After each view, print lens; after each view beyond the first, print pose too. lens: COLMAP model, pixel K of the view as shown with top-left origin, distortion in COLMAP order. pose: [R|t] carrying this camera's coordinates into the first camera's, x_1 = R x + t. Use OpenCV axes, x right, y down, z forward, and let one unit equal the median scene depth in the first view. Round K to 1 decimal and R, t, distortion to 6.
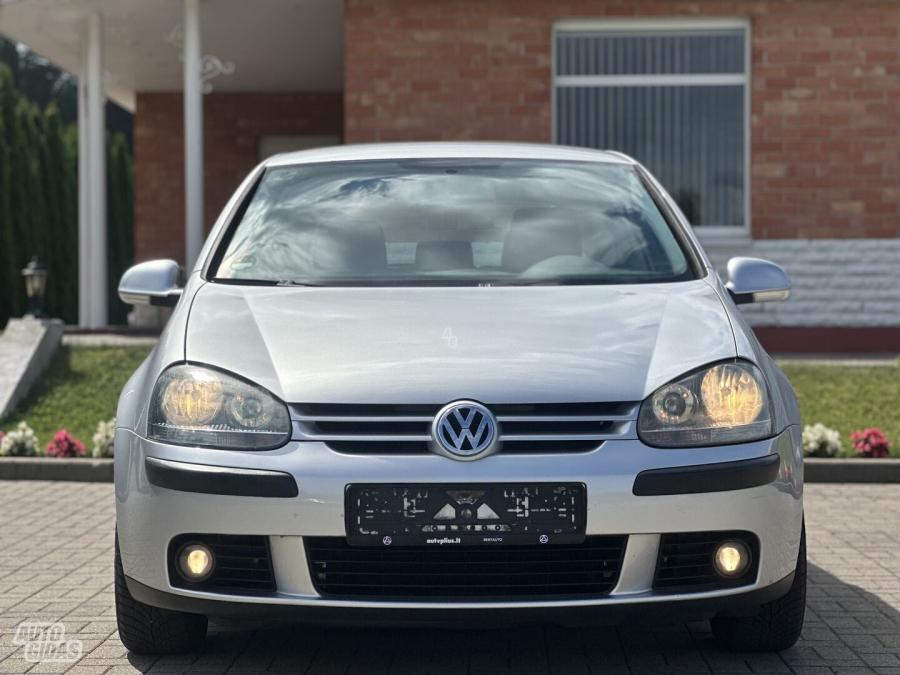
lens RADIAL K [[1907.3, 0, 594.2], [0, 1907.3, 336.4], [0, 0, 1]] dist [0.049978, 0.134109]
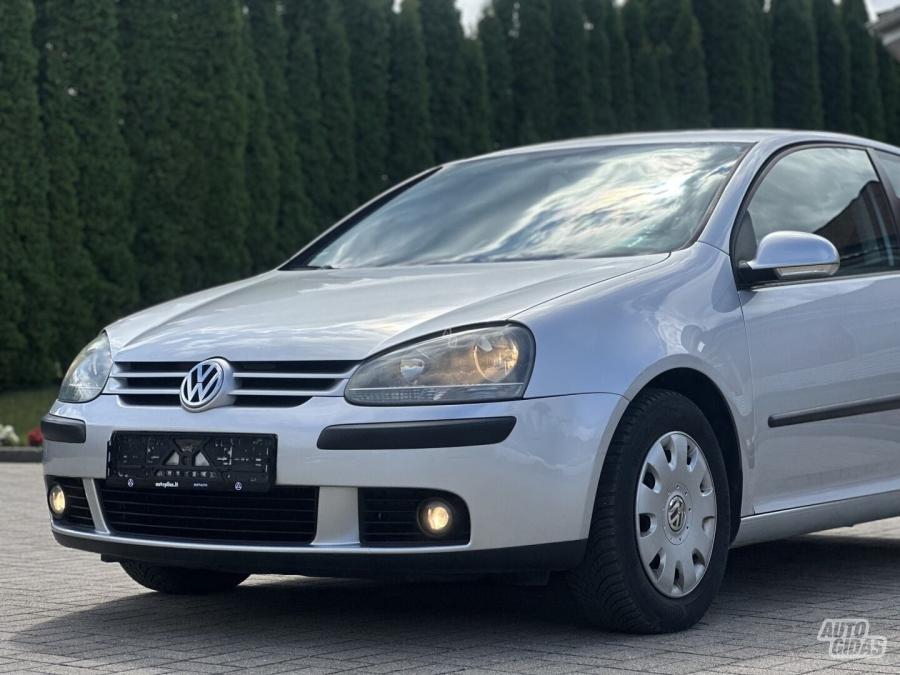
lens RADIAL K [[1888.3, 0, 680.7], [0, 1888.3, 337.5], [0, 0, 1]] dist [0.309393, -0.177383]
pose [[0.831494, -0.004333, -0.555516, 0.760180], [-0.011262, 0.999633, -0.024653, 0.045824], [0.555419, 0.026755, 0.831140, 0.238652]]
